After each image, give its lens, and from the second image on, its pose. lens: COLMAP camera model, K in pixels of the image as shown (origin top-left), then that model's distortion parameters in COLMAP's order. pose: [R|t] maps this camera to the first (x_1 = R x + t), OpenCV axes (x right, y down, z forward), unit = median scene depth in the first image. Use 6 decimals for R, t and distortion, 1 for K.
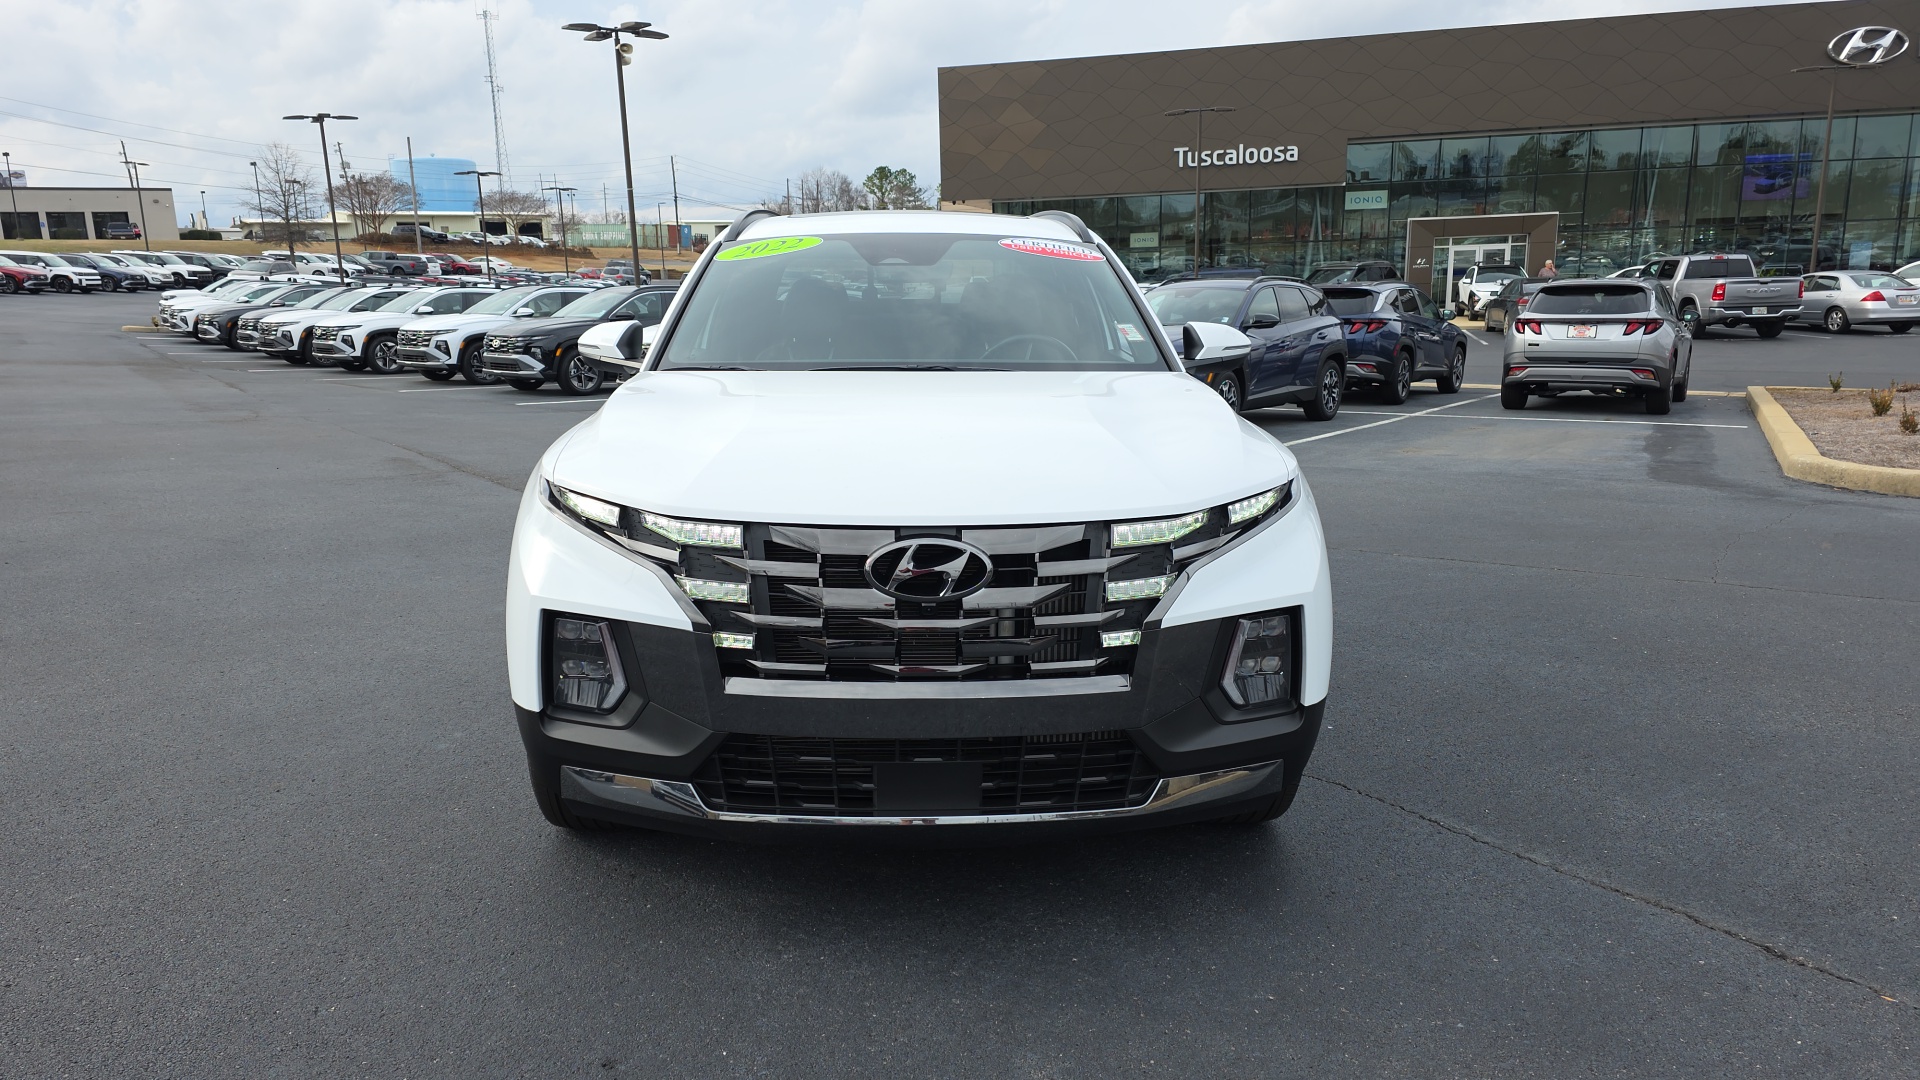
lens RADIAL K [[1303.9, 0, 948.5], [0, 1303.9, 548.1], [0, 0, 1]] dist [0.056081, -0.060865]
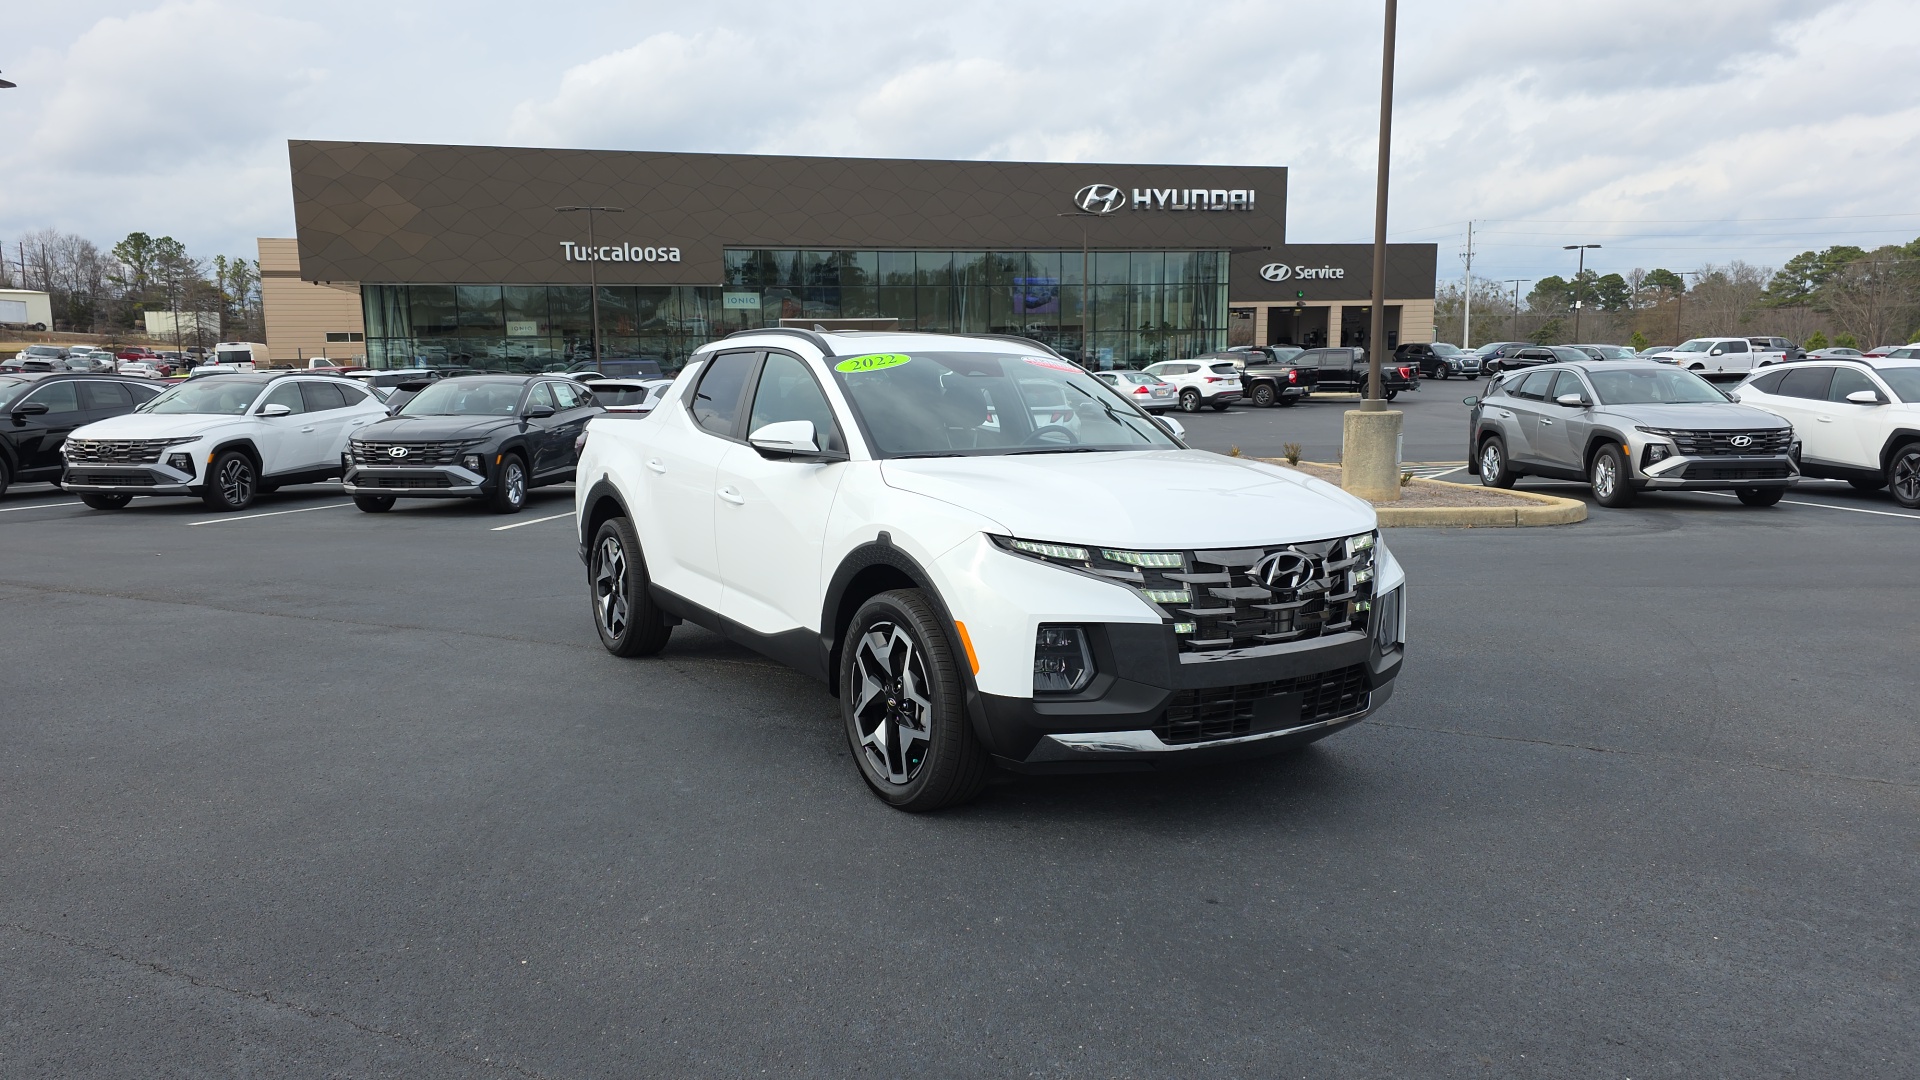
lens RADIAL K [[1273.7, 0, 951.2], [0, 1273.7, 581.5], [0, 0, 1]] dist [0.044630, -0.040460]
pose [[0.865460, -0.071943, 0.495786, -1.075749], [0.089878, 0.995876, -0.012383, 0.010856], [-0.492851, 0.055278, 0.868356, -0.144185]]
